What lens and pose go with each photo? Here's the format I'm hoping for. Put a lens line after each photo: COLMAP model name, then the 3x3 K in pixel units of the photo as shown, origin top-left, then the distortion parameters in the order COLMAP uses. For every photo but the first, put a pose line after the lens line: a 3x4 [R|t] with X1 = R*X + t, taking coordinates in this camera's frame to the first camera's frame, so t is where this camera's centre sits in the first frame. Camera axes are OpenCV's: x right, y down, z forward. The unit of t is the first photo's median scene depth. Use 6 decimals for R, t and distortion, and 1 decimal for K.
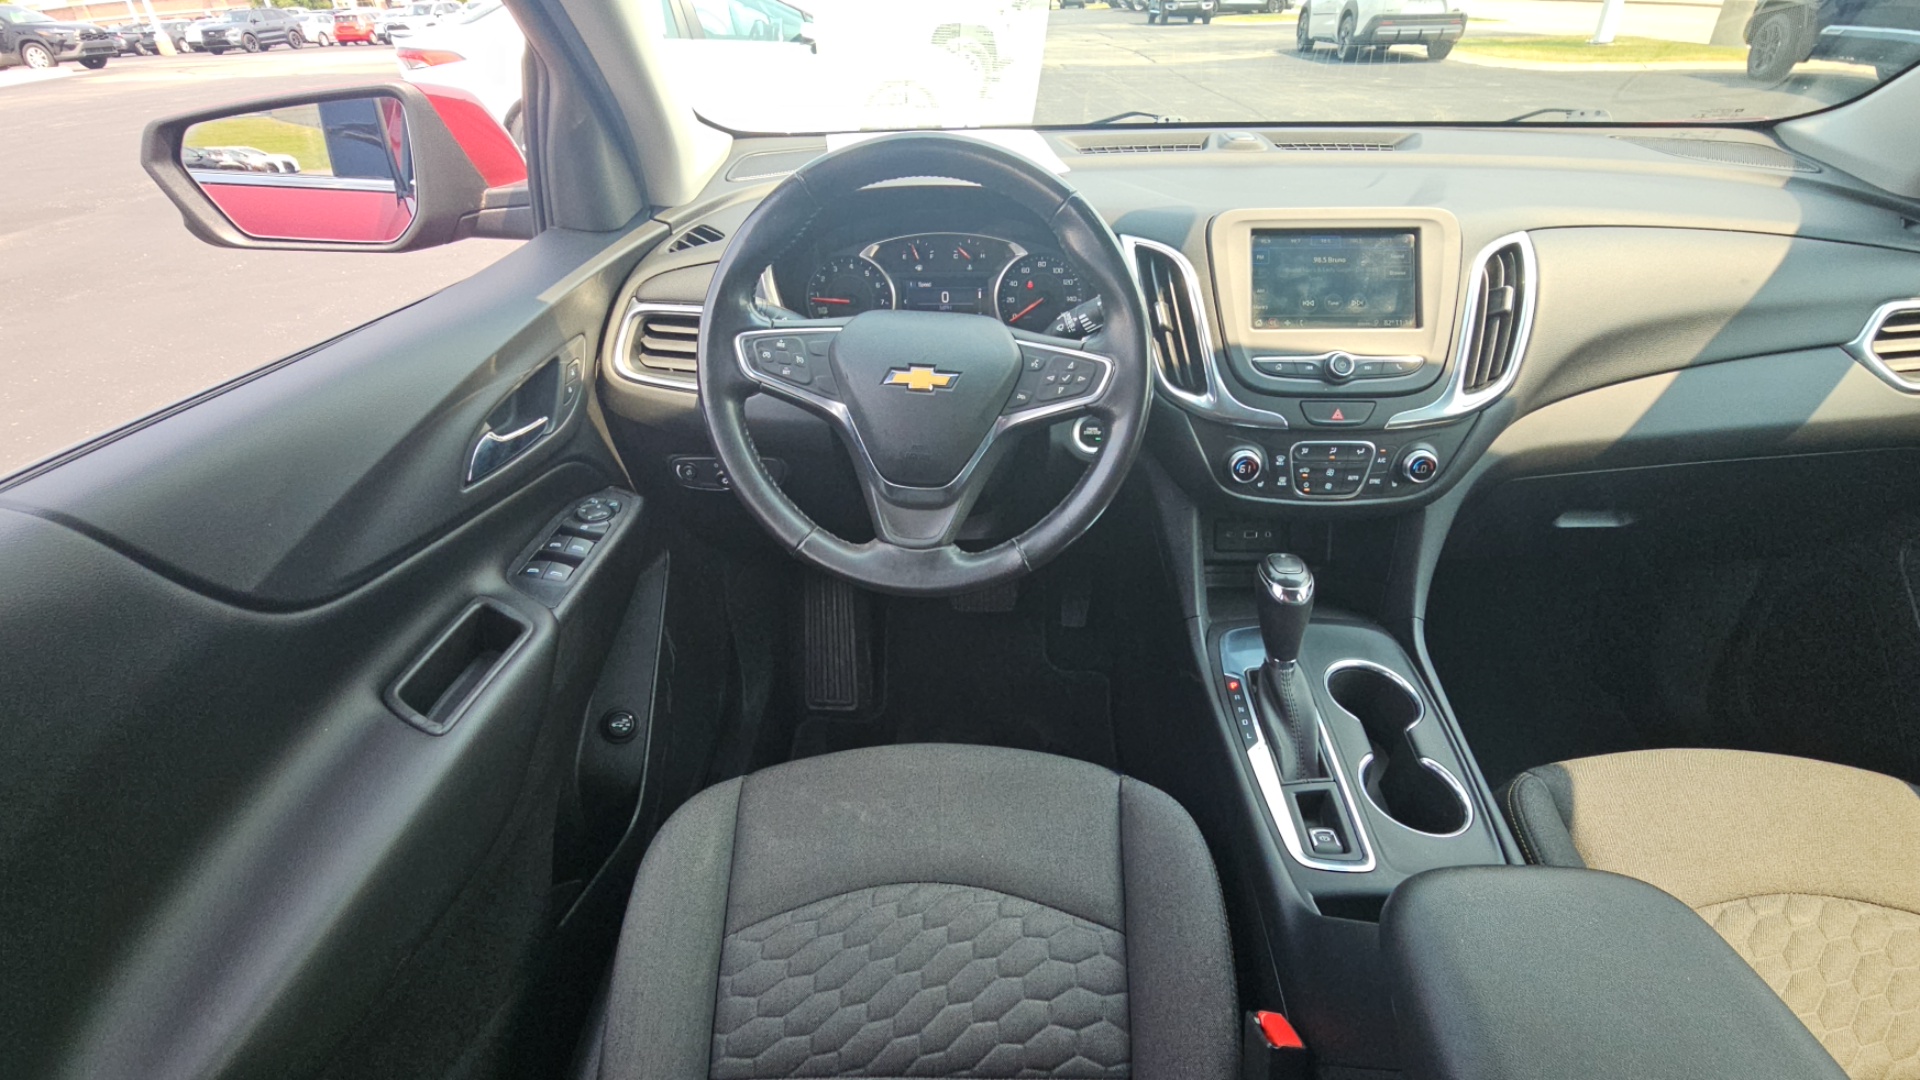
lens RADIAL K [[848.3, 0, 981.6], [0, 848.3, 542.8], [0, 0, 1]] dist [-0.000449, -0.003372]
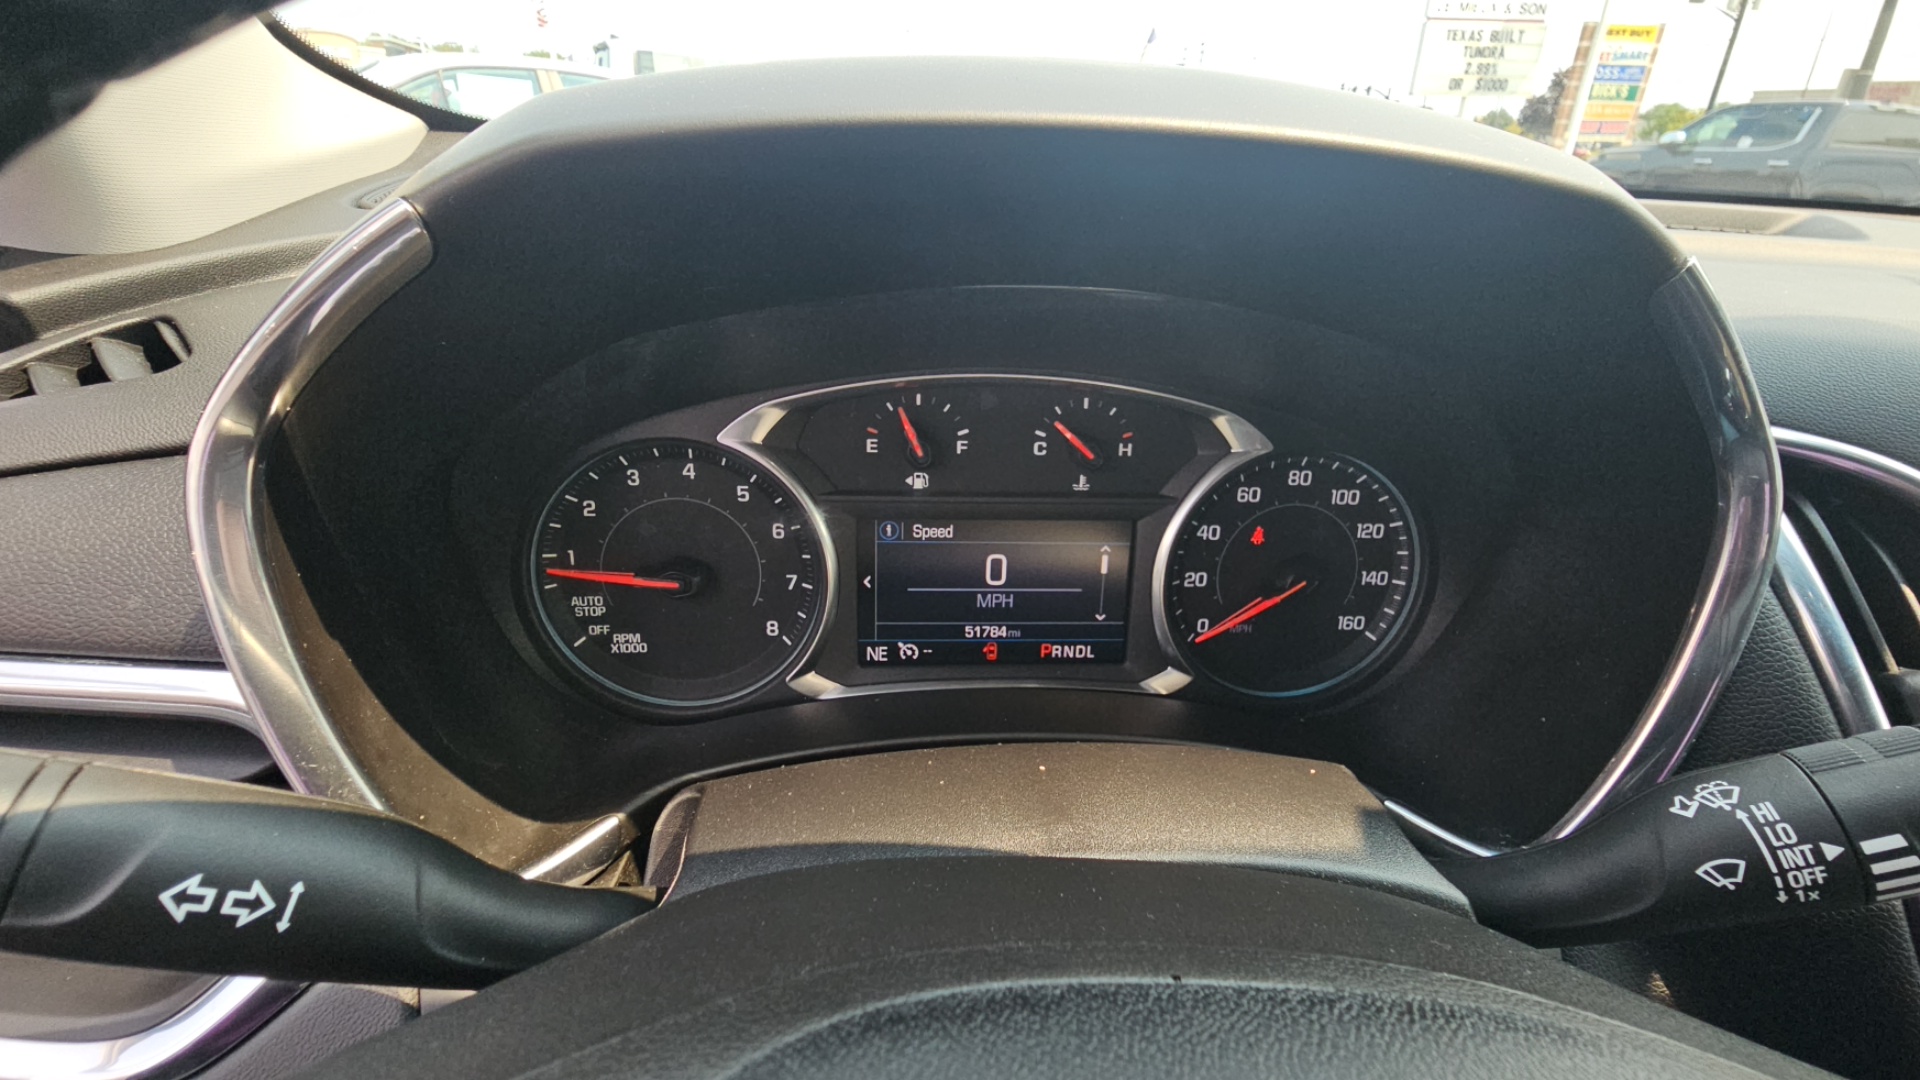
lens RADIAL K [[859.8, 0, 976.9], [0, 859.8, 541.8], [0, 0, 1]] dist [0.006721, -0.004635]
pose [[0.991944, 0.008889, 0.126364, -0.103284], [0.008041, 0.991105, -0.132841, -0.294951], [-0.126420, 0.132787, 0.983049, 0.785980]]
